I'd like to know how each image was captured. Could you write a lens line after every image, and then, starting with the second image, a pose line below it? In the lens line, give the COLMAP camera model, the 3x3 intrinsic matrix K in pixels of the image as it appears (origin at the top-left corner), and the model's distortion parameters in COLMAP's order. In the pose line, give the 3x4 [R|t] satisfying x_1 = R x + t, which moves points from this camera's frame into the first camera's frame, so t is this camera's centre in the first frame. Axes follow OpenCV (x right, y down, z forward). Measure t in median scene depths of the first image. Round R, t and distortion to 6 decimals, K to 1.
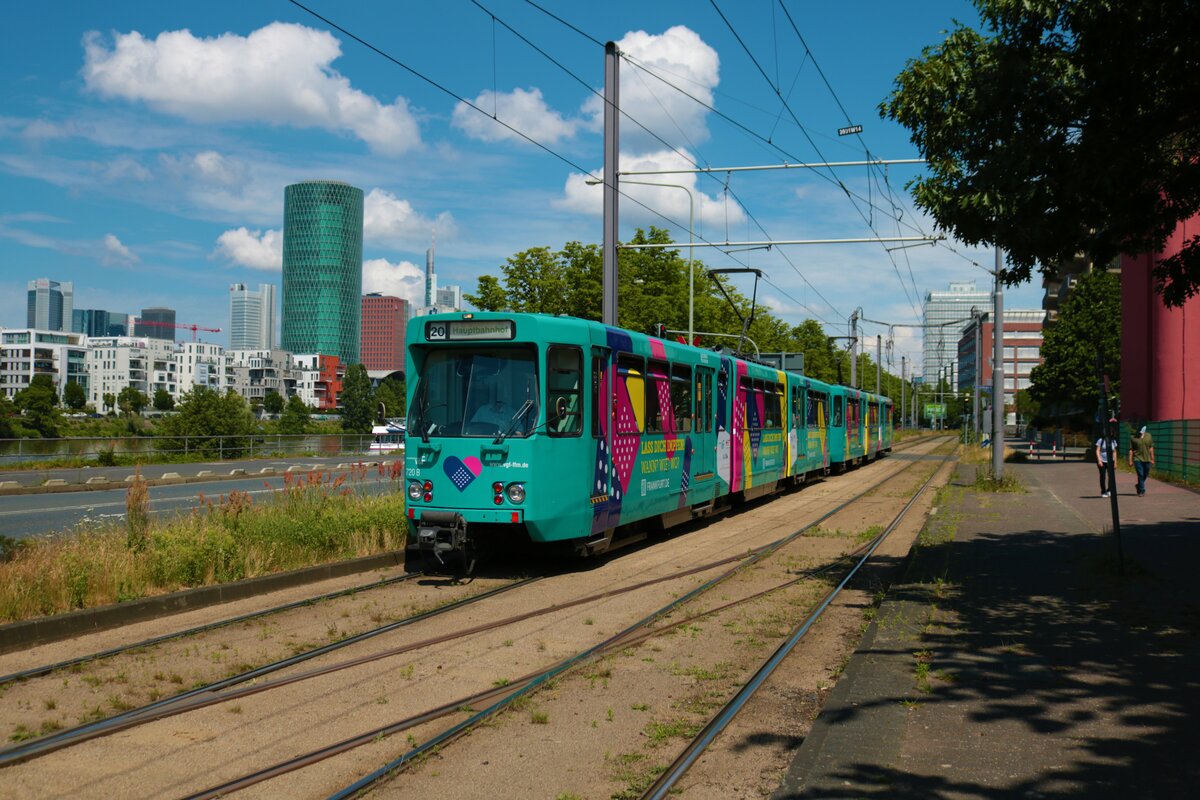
lens RADIAL K [[1211.2, 0, 602.2], [0, 1211.2, 408.8], [0, 0, 1]] dist [-0.097530, 0.000000]
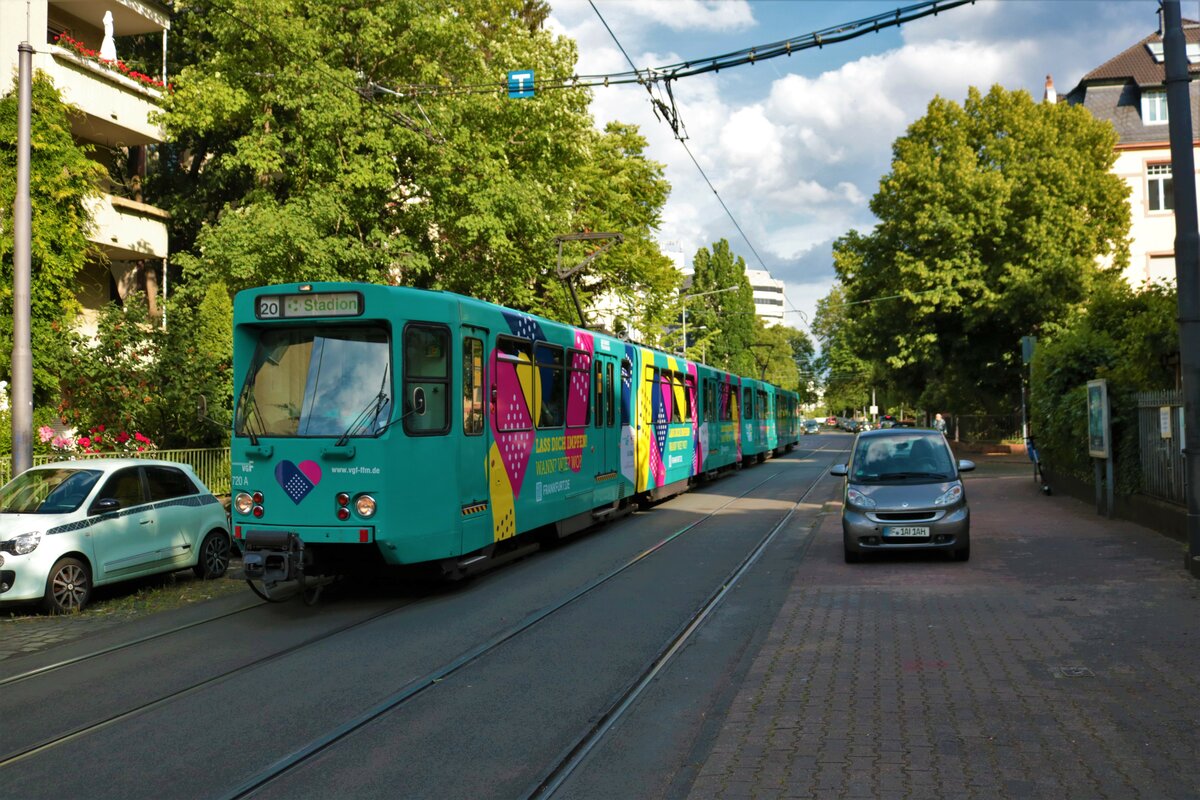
lens RADIAL K [[1130.0, 0, 574.6], [0, 1130.0, 399.6], [0, 0, 1]] dist [-0.096173, 0.000000]
pose [[0.998961, -0.010148, 0.044435, 0.032885], [0.010355, 0.999937, -0.004436, 0.003298], [-0.044387, 0.004891, 0.999002, 0.223990]]
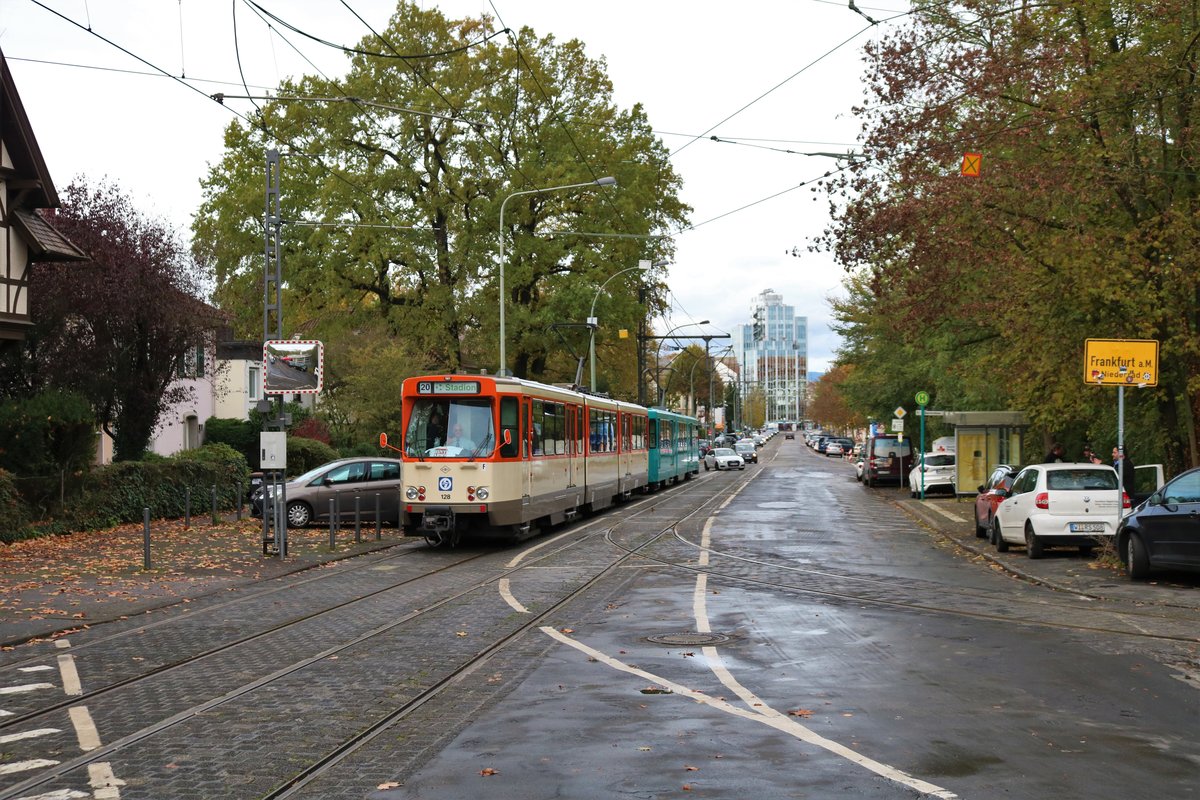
lens RADIAL K [[1628.9, 0, 597.6], [0, 1628.9, 411.1], [0, 0, 1]] dist [-0.072091, 0.000000]
pose [[0.983487, -0.006943, 0.180844, -0.276661], [0.008860, 0.999913, -0.009793, -0.012885], [-0.180760, 0.011234, 0.983463, -0.978990]]
